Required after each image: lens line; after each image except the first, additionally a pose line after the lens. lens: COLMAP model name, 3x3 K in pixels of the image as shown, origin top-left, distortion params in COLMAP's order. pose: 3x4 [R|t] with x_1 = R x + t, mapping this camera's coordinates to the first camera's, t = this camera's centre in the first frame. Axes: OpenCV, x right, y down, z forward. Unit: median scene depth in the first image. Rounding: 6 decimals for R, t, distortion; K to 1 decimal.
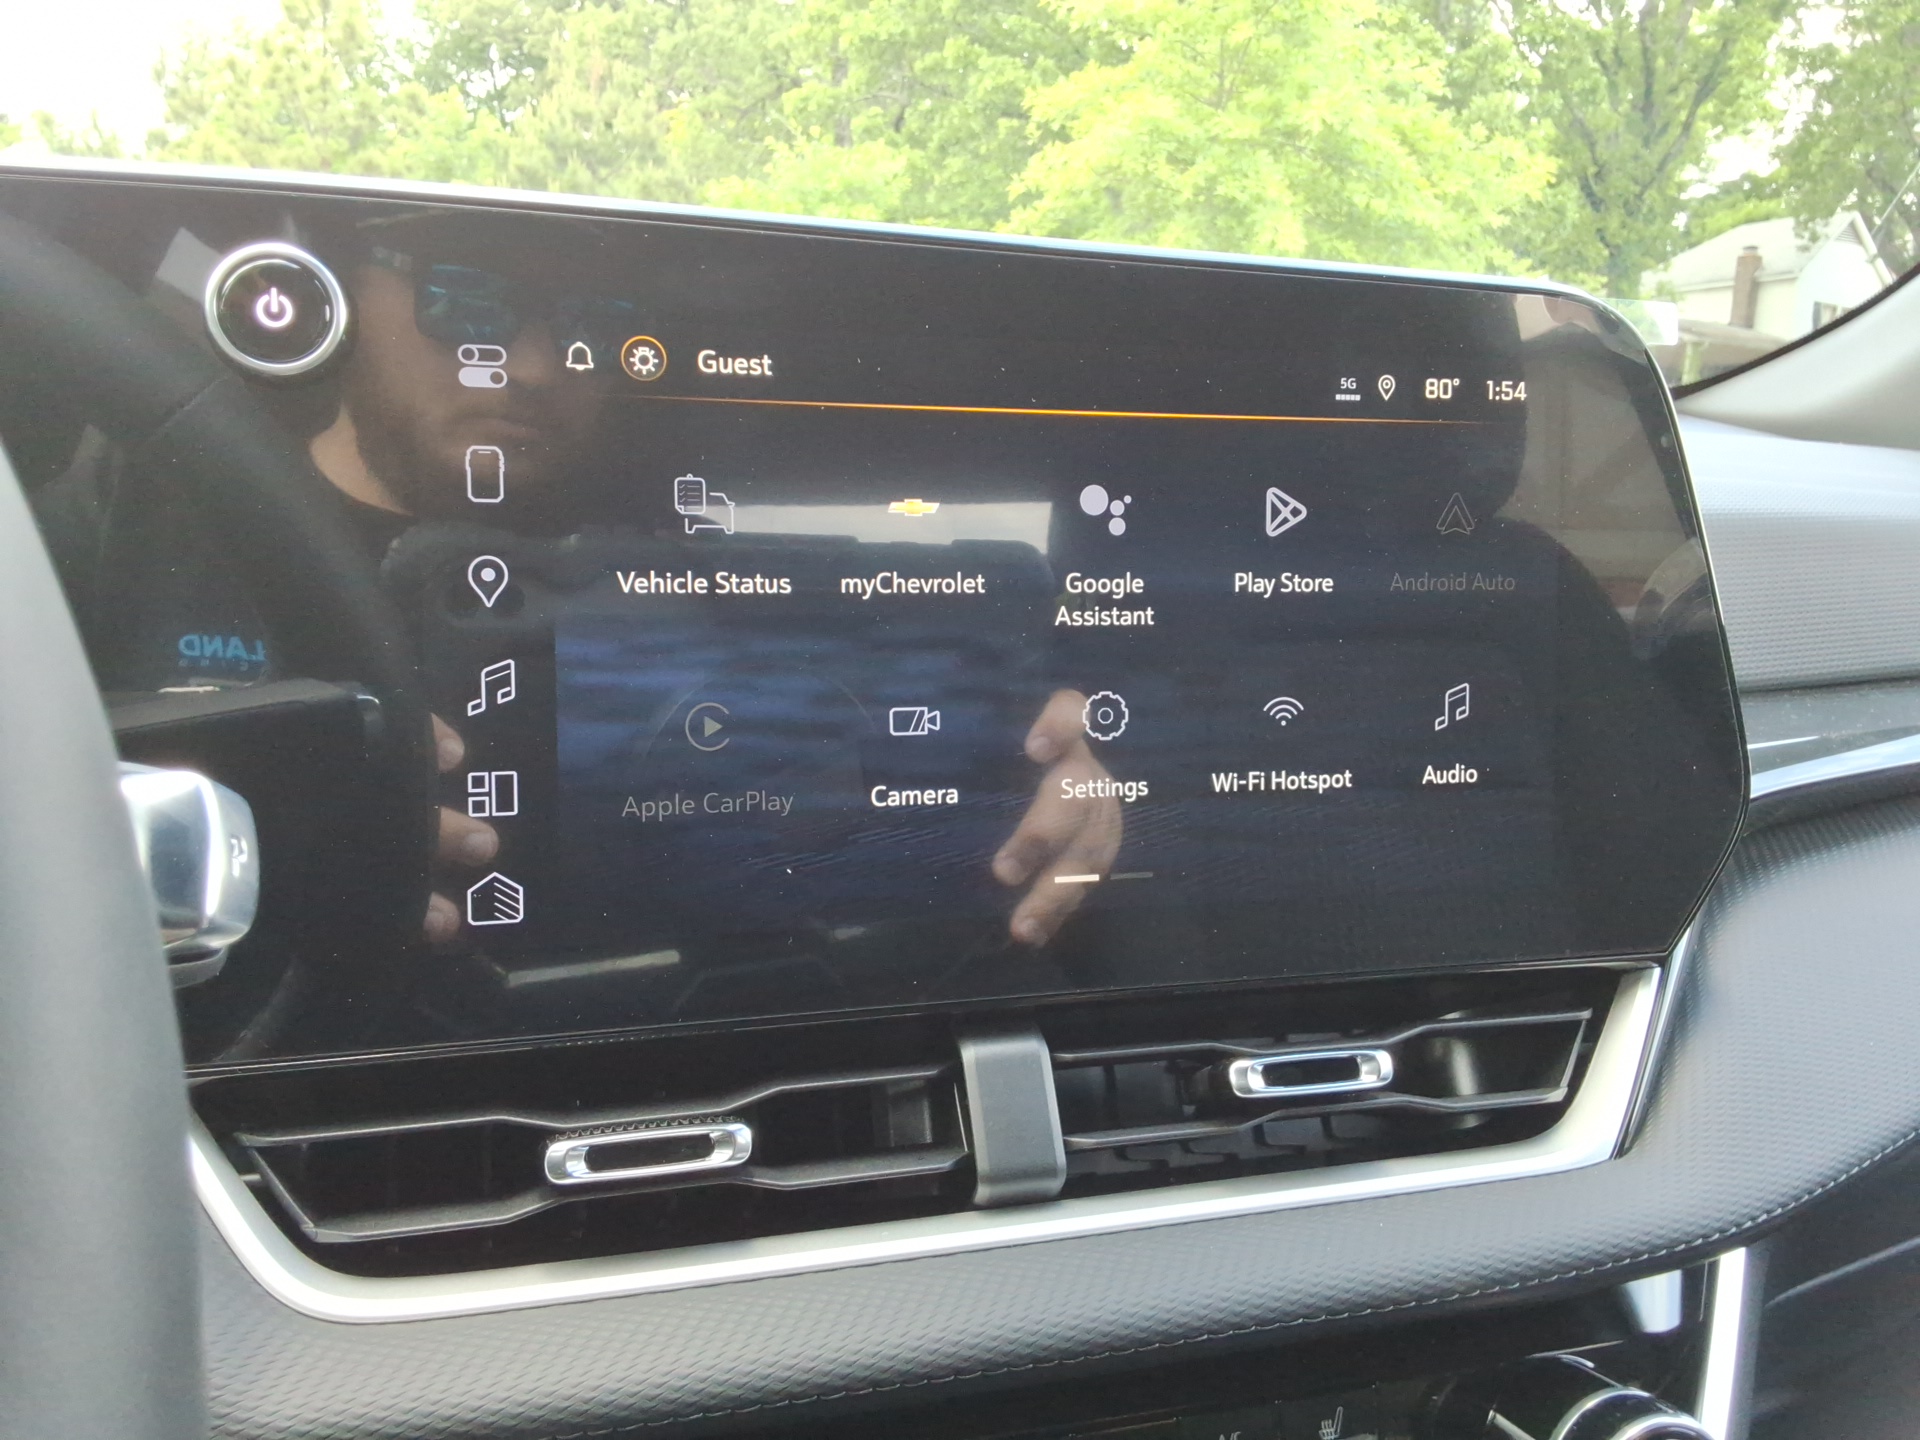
lens RADIAL K [[1549.2, 0, 977.8], [0, 1549.2, 708.9], [0, 0, 1]] dist [0.104885, -0.165644]
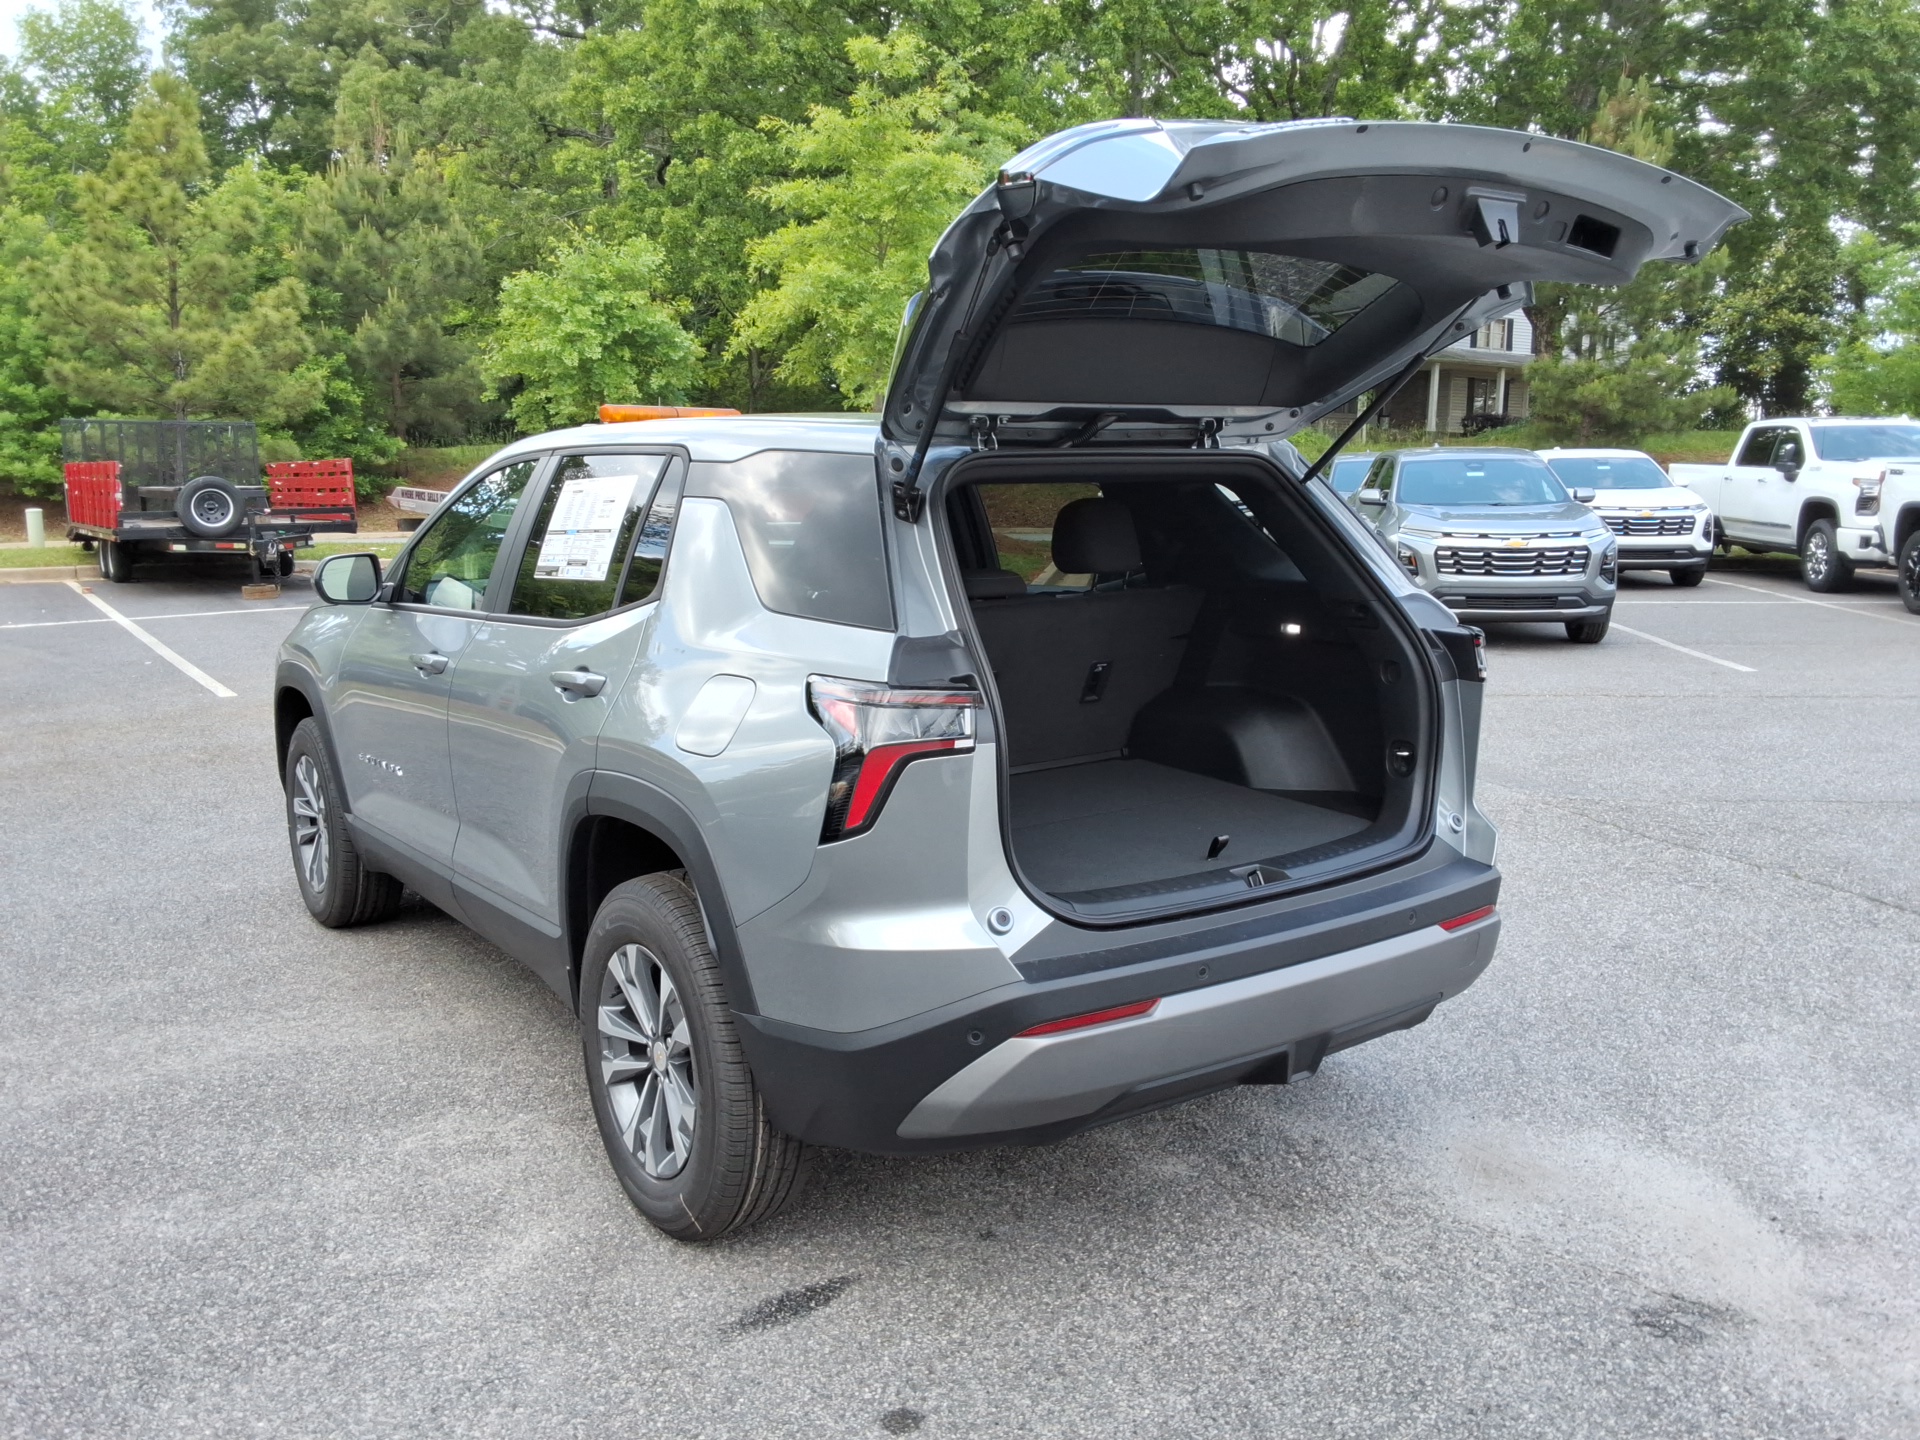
lens RADIAL K [[1549.2, 0, 972.6], [0, 1549.2, 706.0], [0, 0, 1]] dist [0.104885, -0.165644]
pose [[0.990969, -0.053166, 0.123097, 0.013361], [0.053251, 0.998578, 0.002602, 0.010107], [-0.123061, 0.003976, 0.992391, -0.148393]]
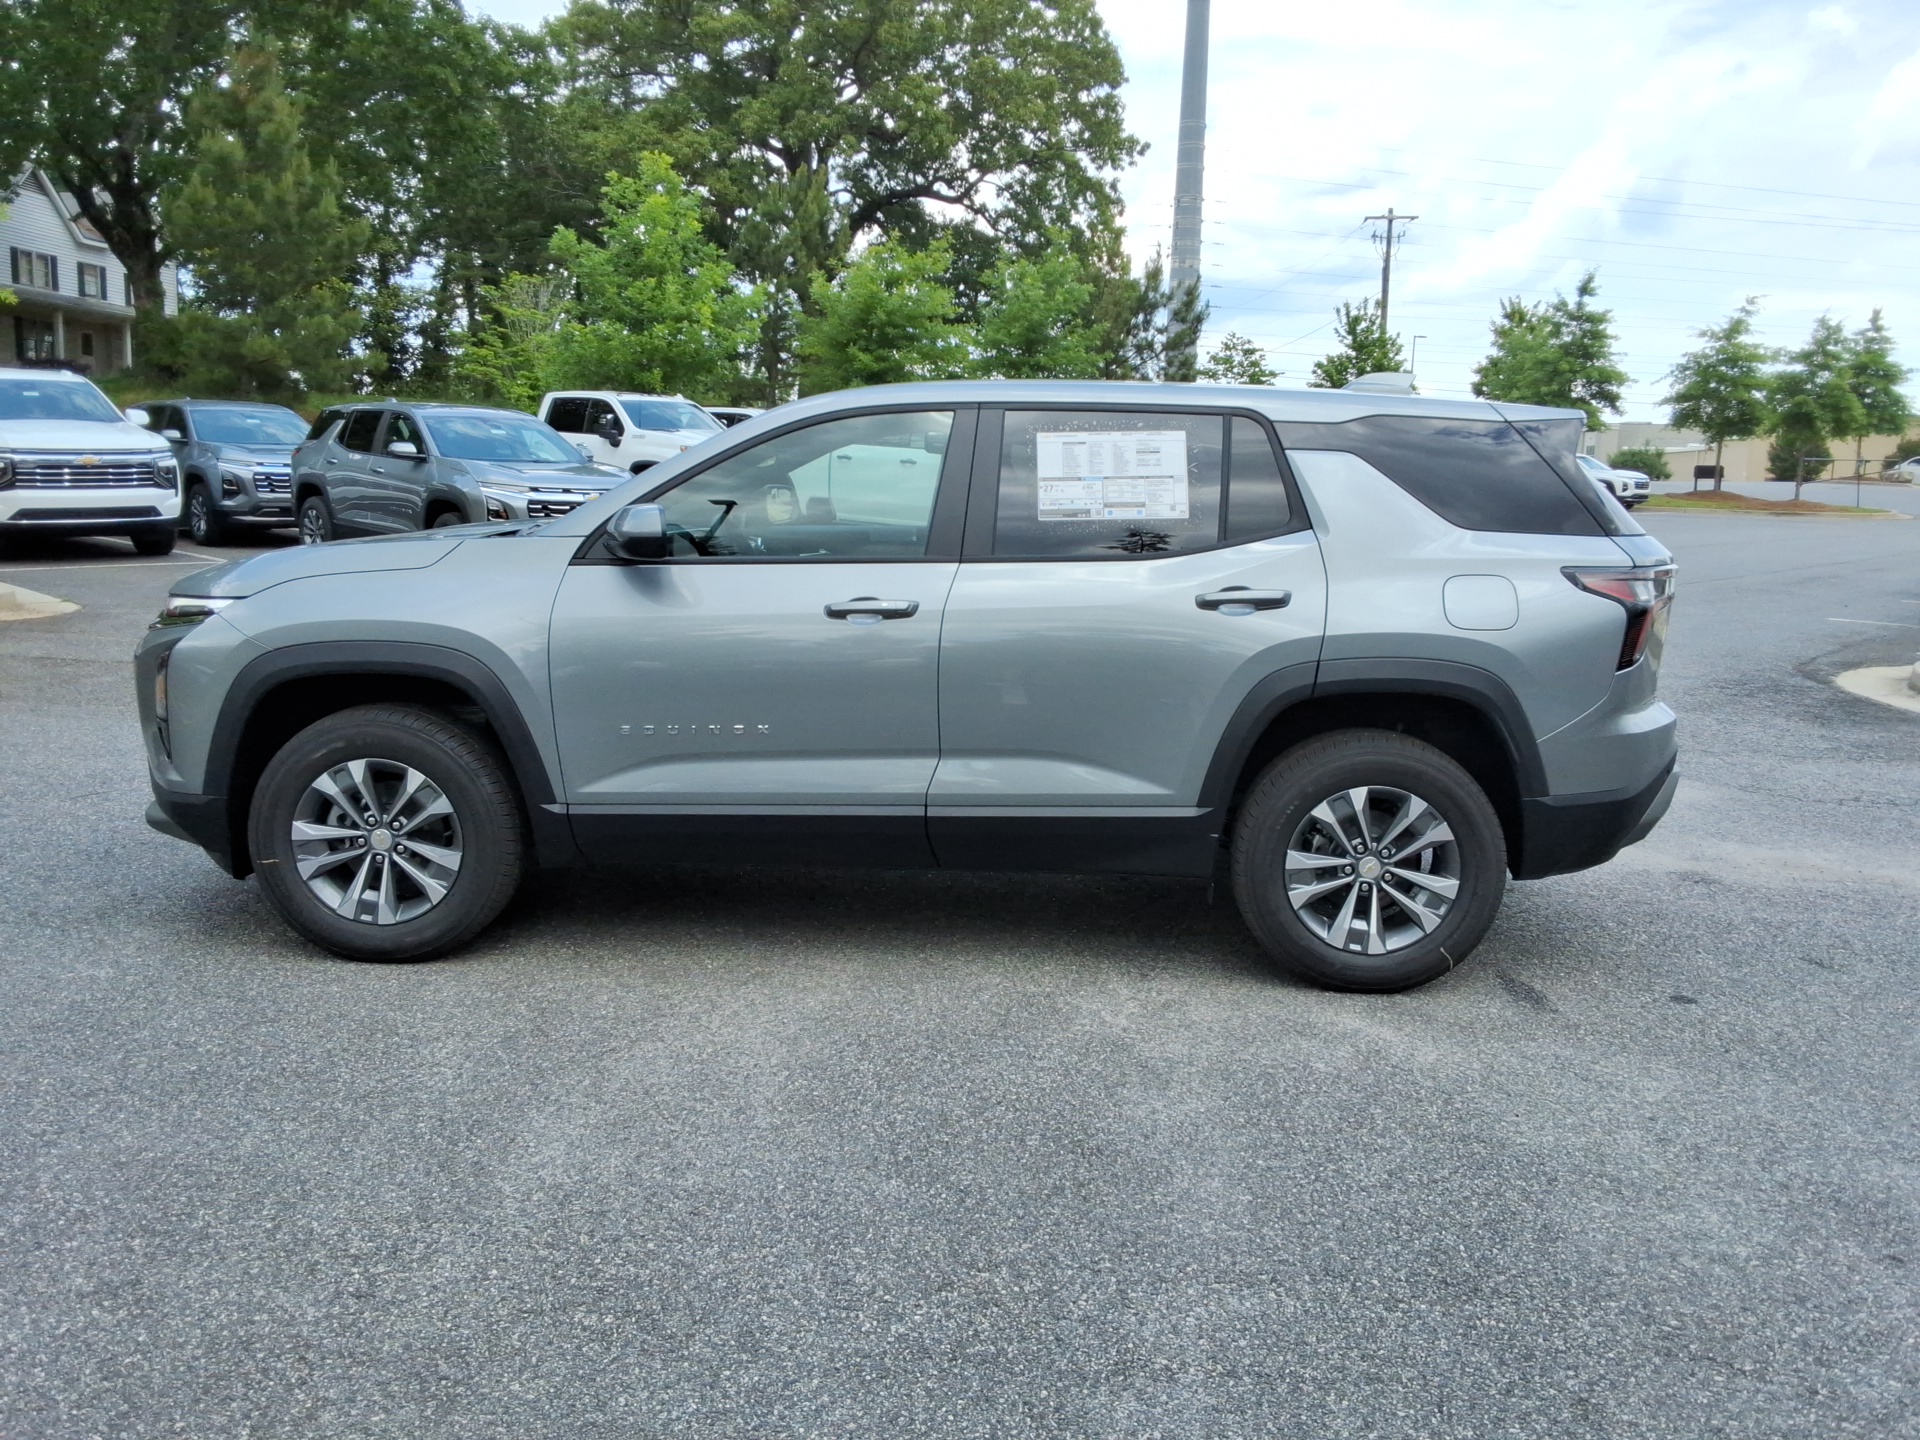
lens RADIAL K [[1549.2, 0, 972.5], [0, 1549.2, 715.6], [0, 0, 1]] dist [0.104885, -0.165644]
pose [[0.499822, -0.162871, 0.850677, -0.121109], [0.119402, 0.985740, 0.118575, -0.000994], [-0.857858, 0.042306, 0.512142, -0.088215]]
